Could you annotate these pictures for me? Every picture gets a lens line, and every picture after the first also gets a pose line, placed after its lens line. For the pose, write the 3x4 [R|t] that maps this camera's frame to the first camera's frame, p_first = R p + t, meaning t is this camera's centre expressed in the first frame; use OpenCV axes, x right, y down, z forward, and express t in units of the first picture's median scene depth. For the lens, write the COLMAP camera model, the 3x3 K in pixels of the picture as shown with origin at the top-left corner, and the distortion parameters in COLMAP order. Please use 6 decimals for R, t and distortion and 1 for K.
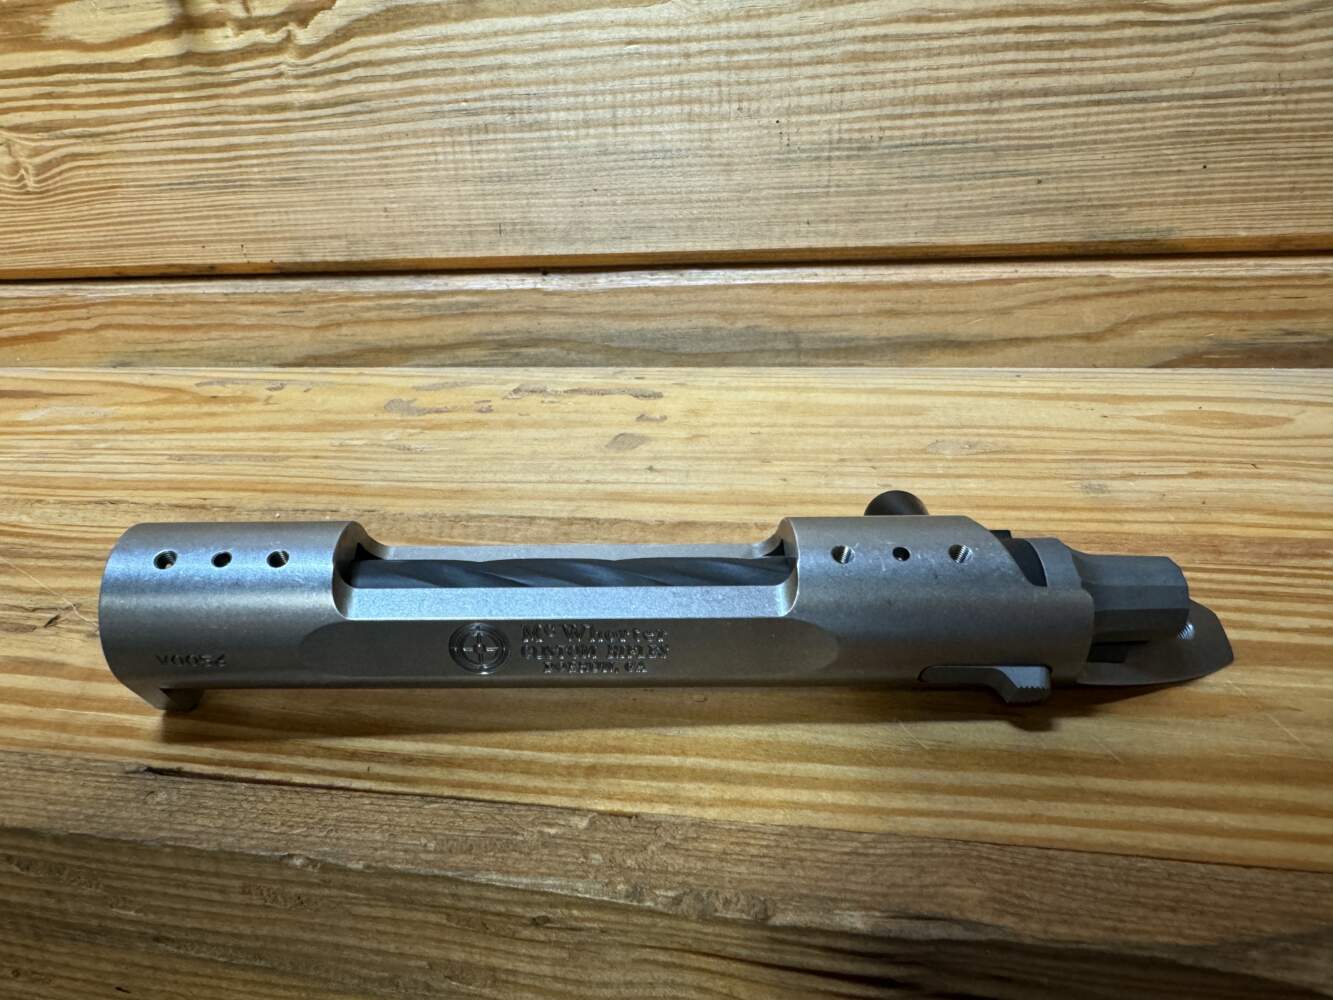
lens RADIAL K [[945.9, 0, 602.5], [0, 945.9, 496.4], [0, 0, 1]] dist [-0.002755, 0.004659]
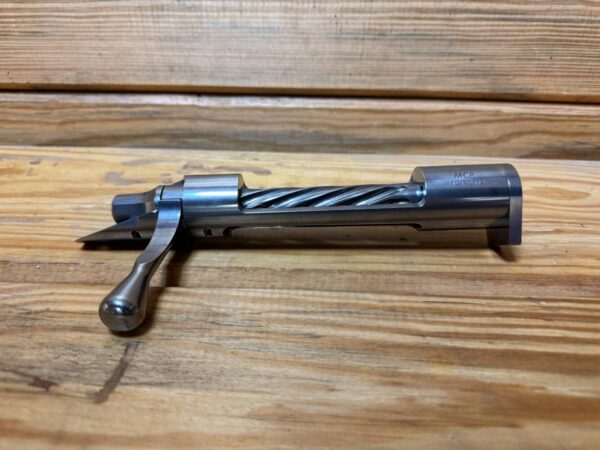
lens RADIAL K [[447.6, 0, 300.0], [0, 447.6, 225.0], [0, 0, 1]] dist [-0.034101, 0.007532]
pose [[0.982822, -0.022197, 0.183214, -0.038133], [0.001489, 0.993663, 0.112394, -0.102667], [-0.184548, -0.110190, 0.976627, 0.163209]]
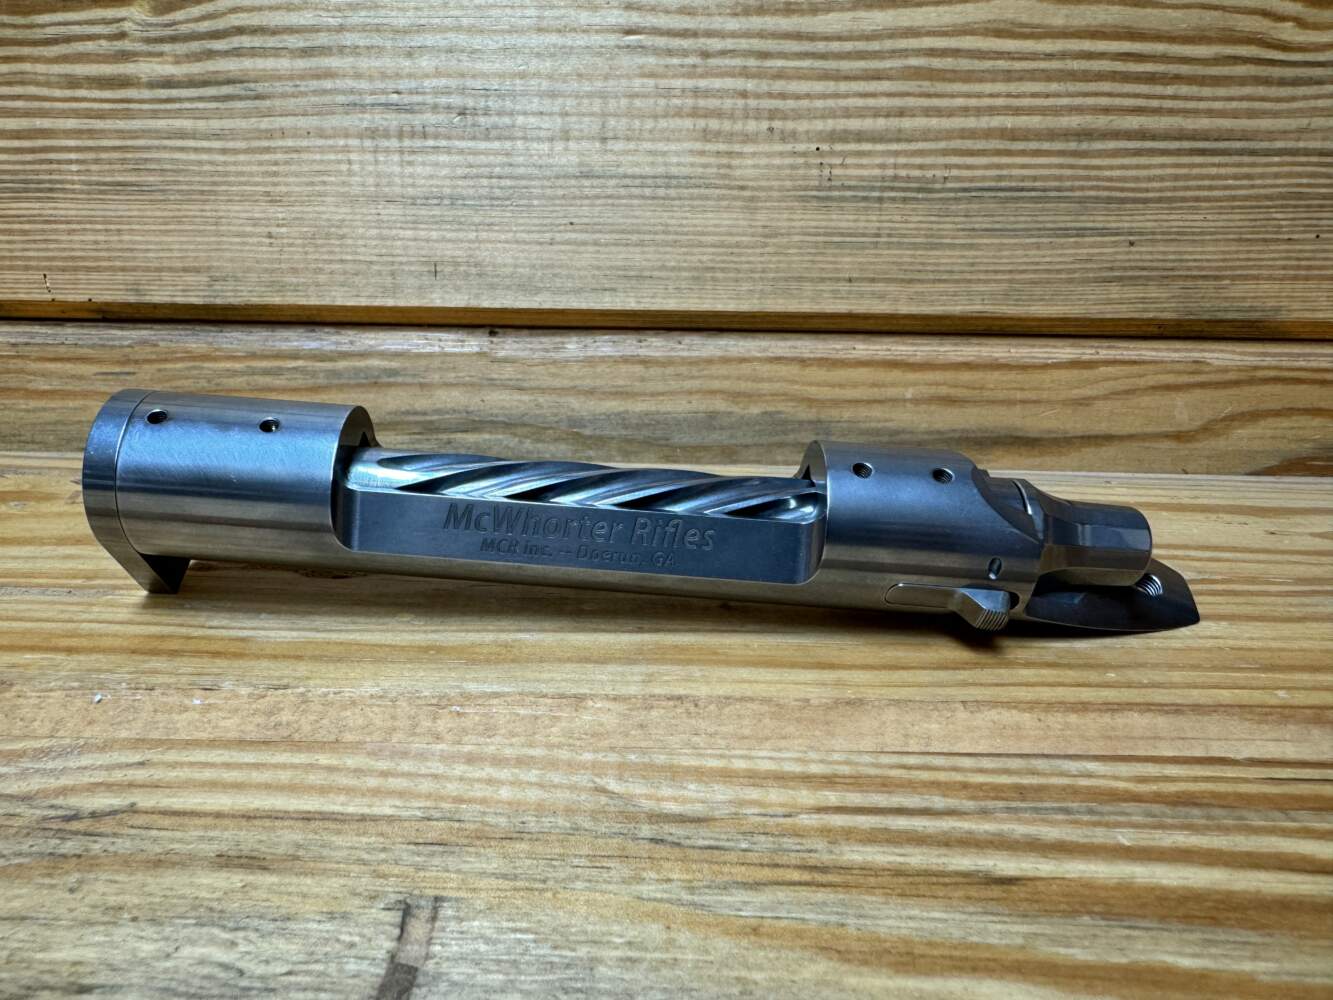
lens RADIAL K [[945.9, 0, 602.5], [0, 945.9, 496.4], [0, 0, 1]] dist [-0.002755, 0.004659]
pose [[0.981428, 0.016766, 0.191097, -0.128350], [0.006992, 0.992385, -0.122976, -0.020731], [-0.191703, 0.122028, 0.973837, 0.312260]]
